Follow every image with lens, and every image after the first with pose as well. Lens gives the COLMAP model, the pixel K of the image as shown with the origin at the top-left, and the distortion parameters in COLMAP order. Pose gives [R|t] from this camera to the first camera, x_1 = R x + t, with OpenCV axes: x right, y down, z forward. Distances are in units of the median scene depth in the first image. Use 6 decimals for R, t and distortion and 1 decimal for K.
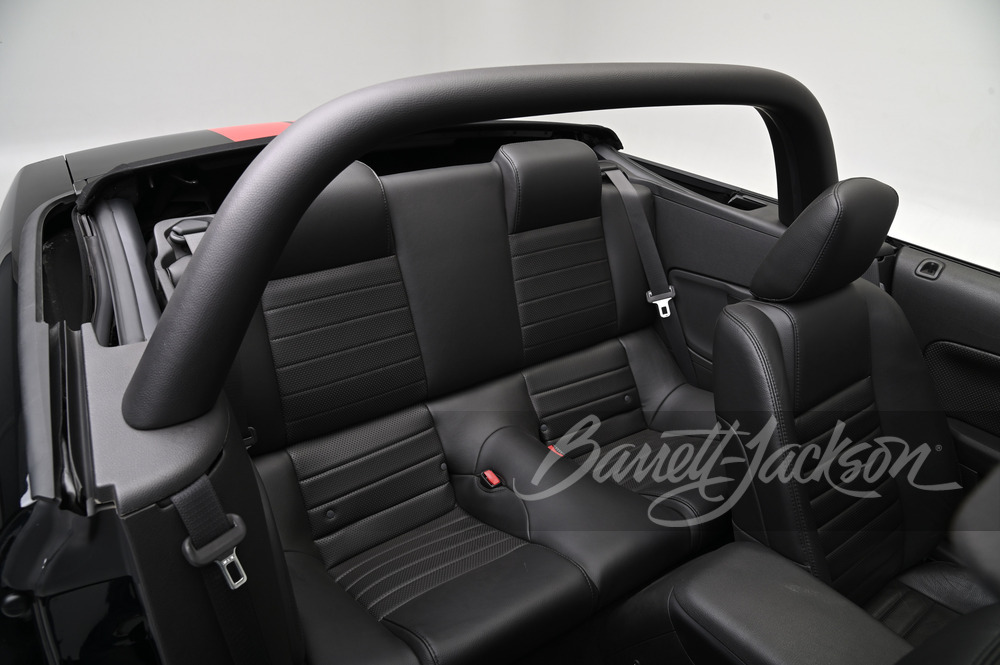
lens RADIAL K [[667.3, 0, 500.0], [0, 667.3, 332.5], [0, 0, 1]] dist [-0.087701, 0.003628]
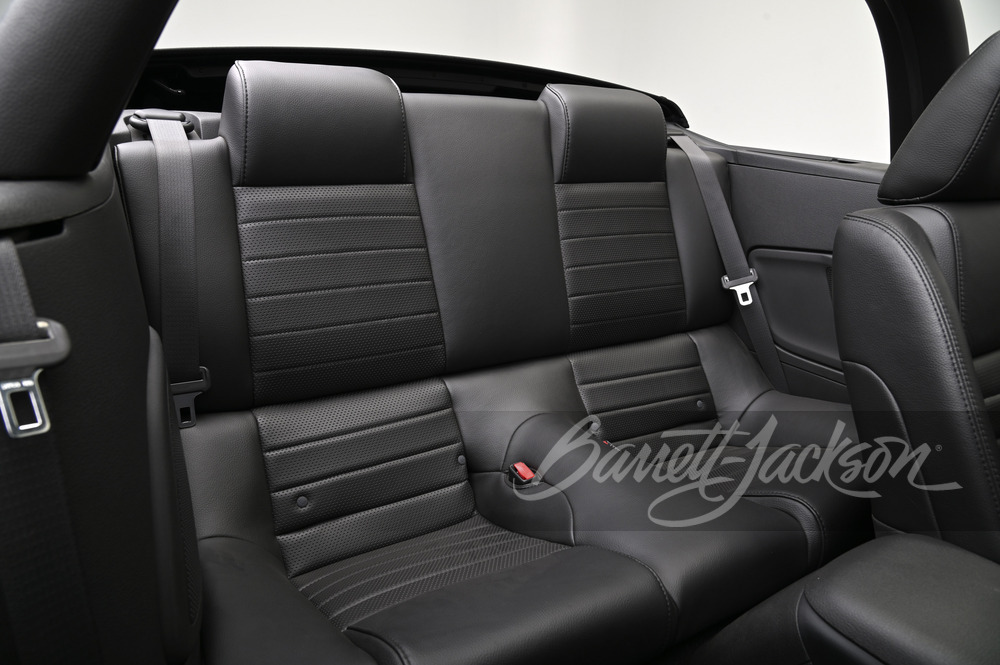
lens RADIAL K [[667.3, 0, 500.0], [0, 667.3, 332.5], [0, 0, 1]] dist [-0.087701, 0.003628]
pose [[0.997159, 0.025278, -0.070957, 0.009101], [-0.035970, 0.987461, -0.153709, 0.173196], [0.066182, 0.155825, 0.985565, 0.232117]]
